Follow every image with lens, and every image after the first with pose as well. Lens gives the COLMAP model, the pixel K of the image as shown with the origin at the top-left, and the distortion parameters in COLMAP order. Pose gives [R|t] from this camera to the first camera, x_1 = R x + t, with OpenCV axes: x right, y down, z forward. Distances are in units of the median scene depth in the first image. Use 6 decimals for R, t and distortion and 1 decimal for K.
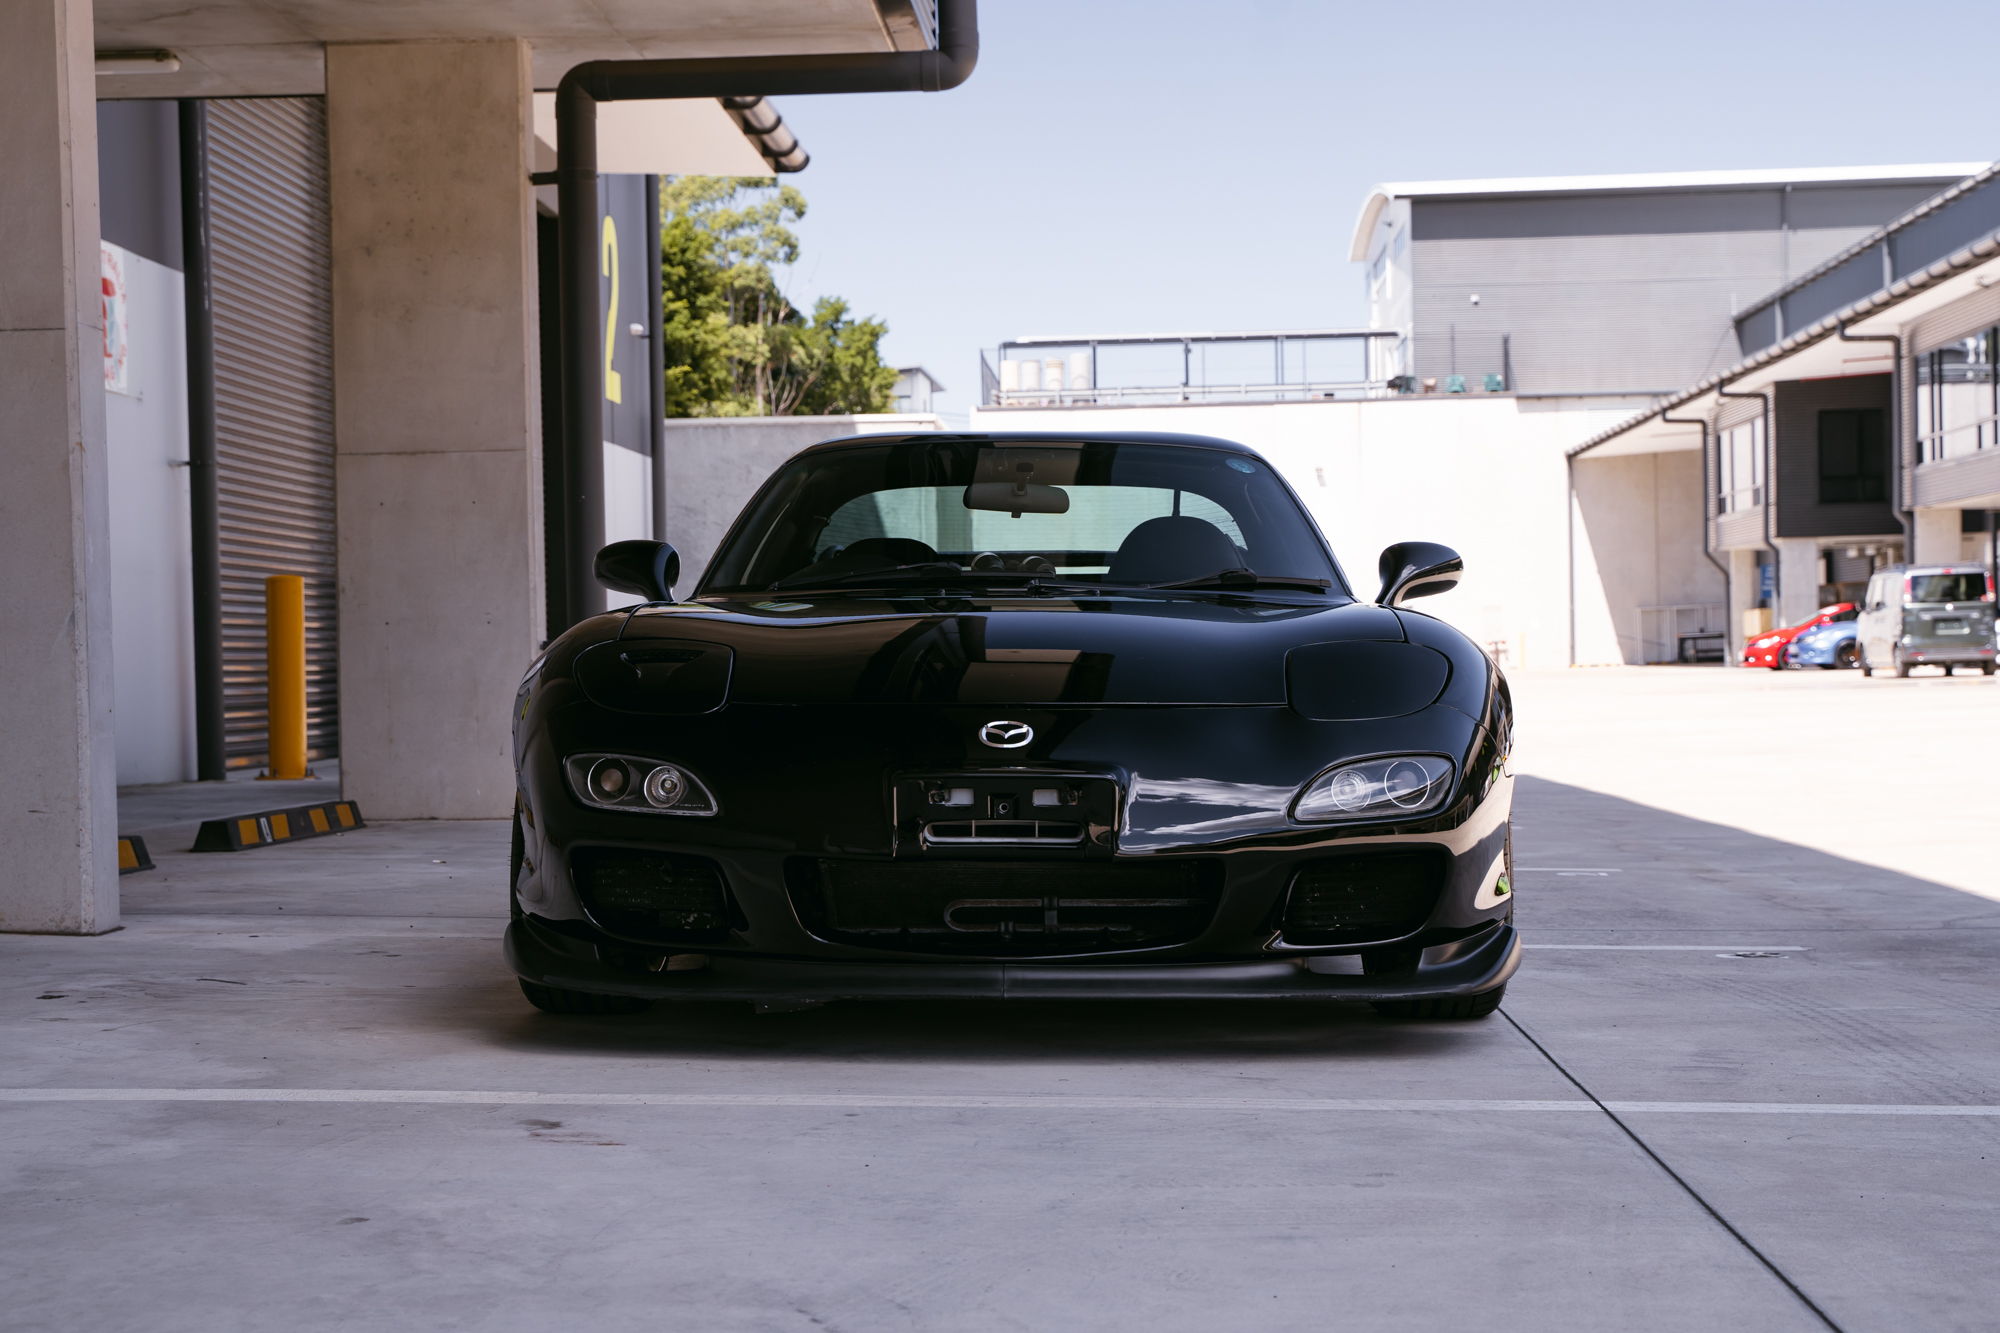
lens RADIAL K [[2121.4, 0, 1000.0], [0, 2121.4, 666.5], [0, 0, 1]] dist [0.019747, 0.005179]
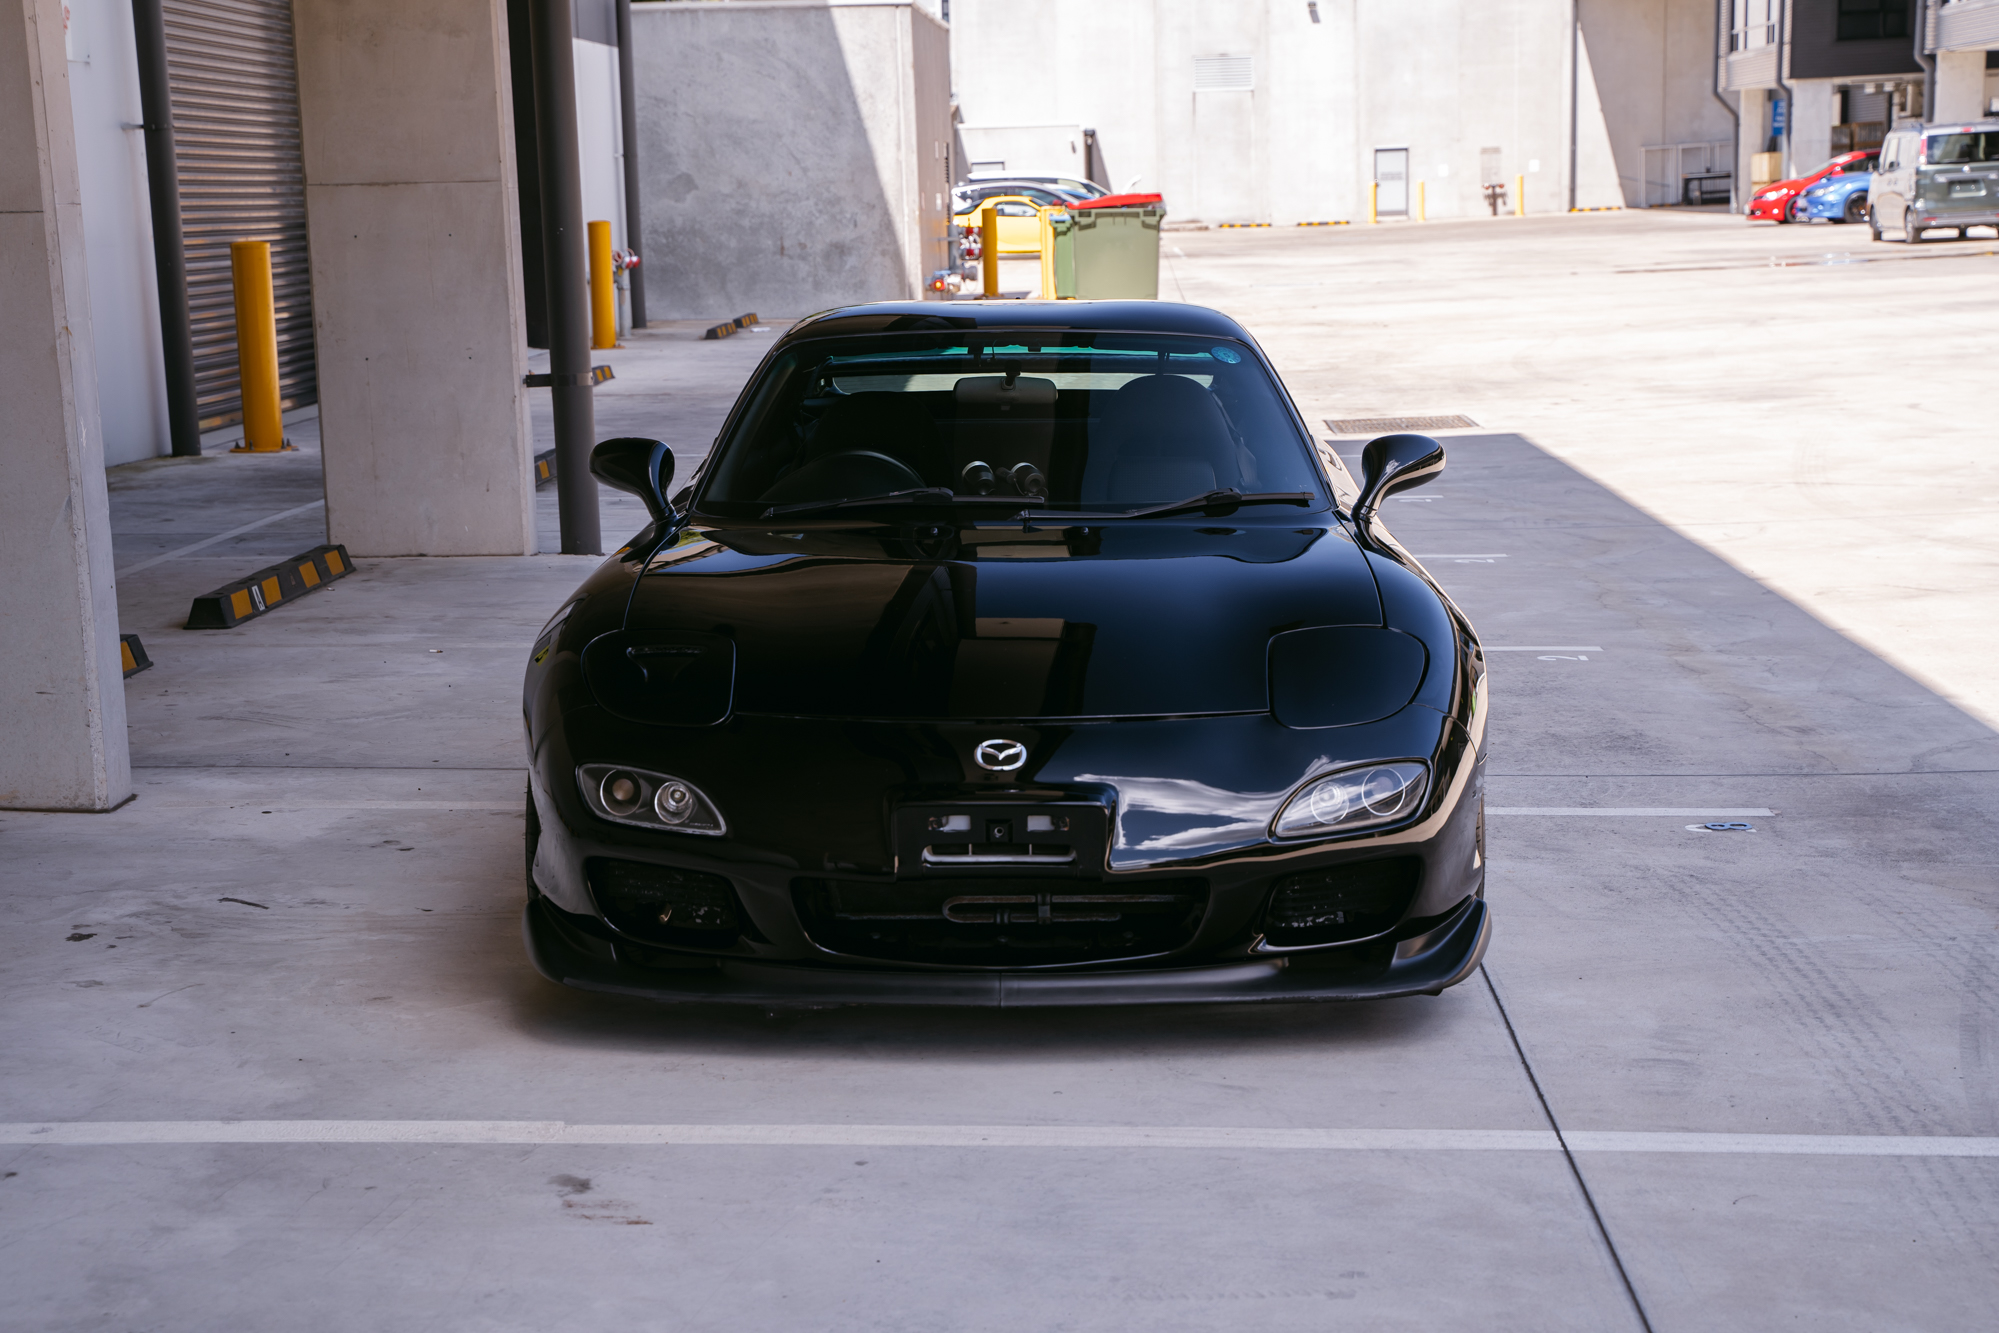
lens RADIAL K [[2098.2, 0, 999.5], [0, 2098.2, 666.5], [0, 0, 1]] dist [0.060121, 0.013700]
pose [[0.999944, -0.009491, 0.004692, -0.002009], [0.008936, 0.994242, 0.106785, -0.117172], [-0.005679, -0.106737, 0.994271, -0.023977]]
